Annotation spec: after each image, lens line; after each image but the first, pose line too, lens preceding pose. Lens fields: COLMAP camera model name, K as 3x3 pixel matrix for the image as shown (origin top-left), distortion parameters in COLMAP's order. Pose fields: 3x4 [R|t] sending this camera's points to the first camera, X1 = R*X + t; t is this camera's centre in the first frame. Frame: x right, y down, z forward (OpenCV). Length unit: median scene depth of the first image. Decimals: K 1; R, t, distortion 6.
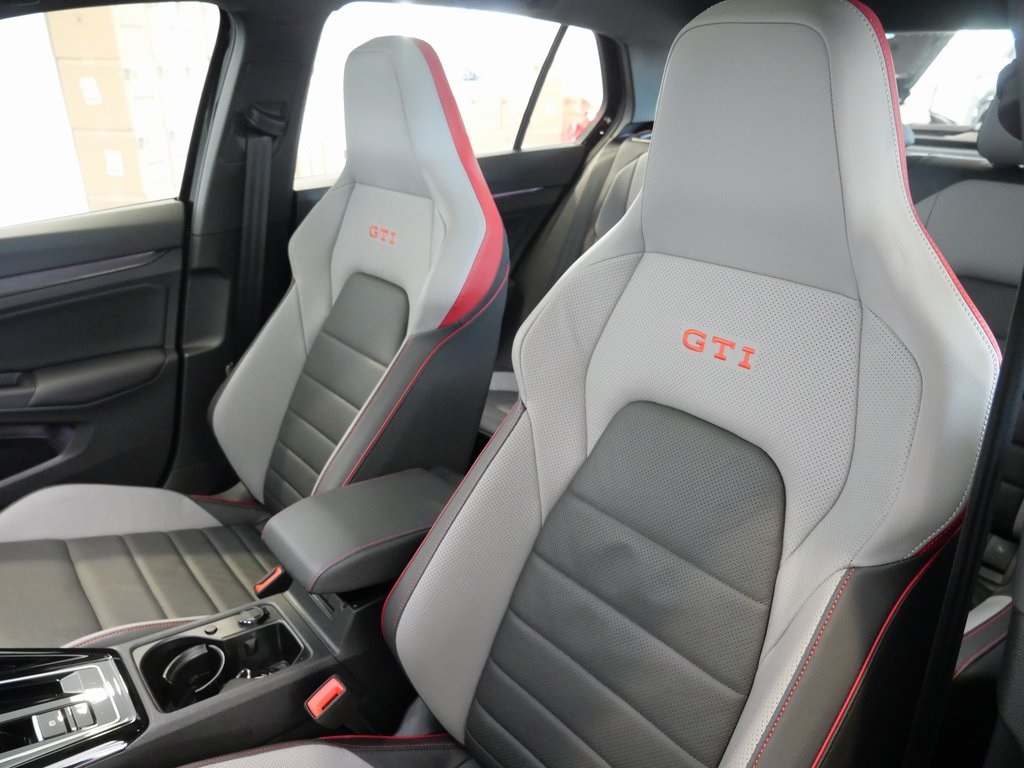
lens RADIAL K [[739.0, 0, 516.1], [0, 739.0, 389.9], [0, 0, 1]] dist [-0.040833, 0.004049]
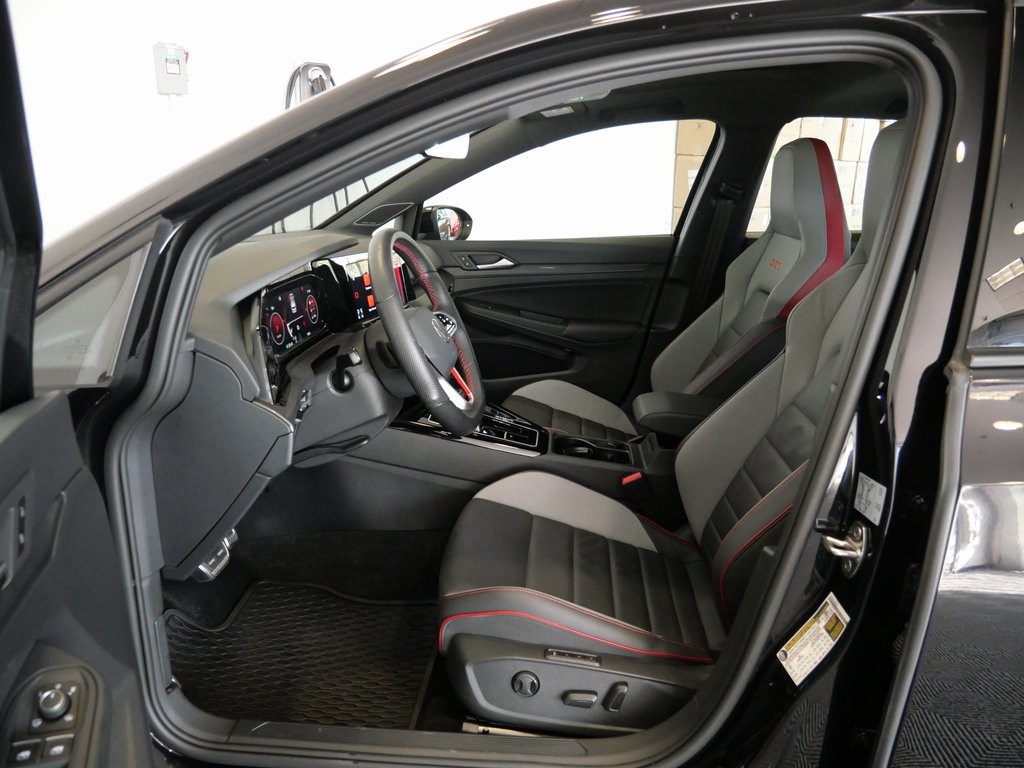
lens RADIAL K [[739.0, 0, 514.3], [0, 739.0, 385.8], [0, 0, 1]] dist [-0.040833, 0.004049]
pose [[0.722176, 0.206869, -0.660051, 0.427222], [-0.290215, 0.956798, -0.017657, 0.187601], [0.627883, 0.204308, 0.751013, -0.372235]]
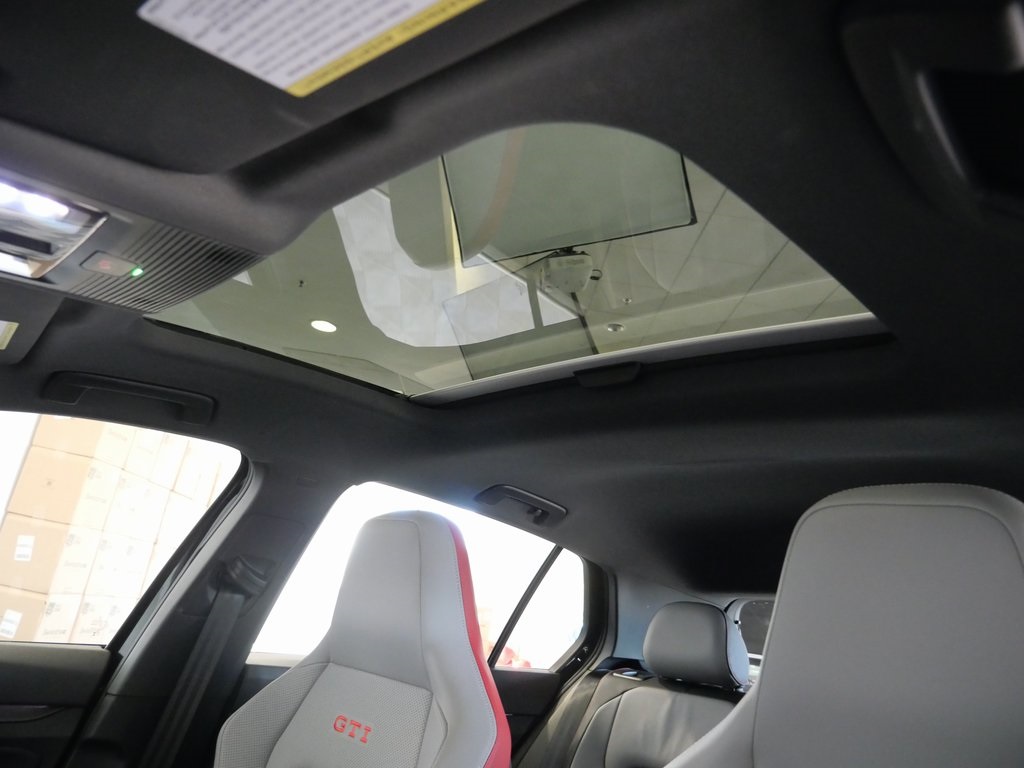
lens RADIAL K [[739.0, 0, 510.2], [0, 739.0, 383.1], [0, 0, 1]] dist [-0.040833, 0.004049]
pose [[0.984108, 0.171477, 0.046121, -0.101679], [-0.097681, 0.739677, -0.665835, 0.020731], [-0.148290, 0.650749, 0.744672, 0.124331]]
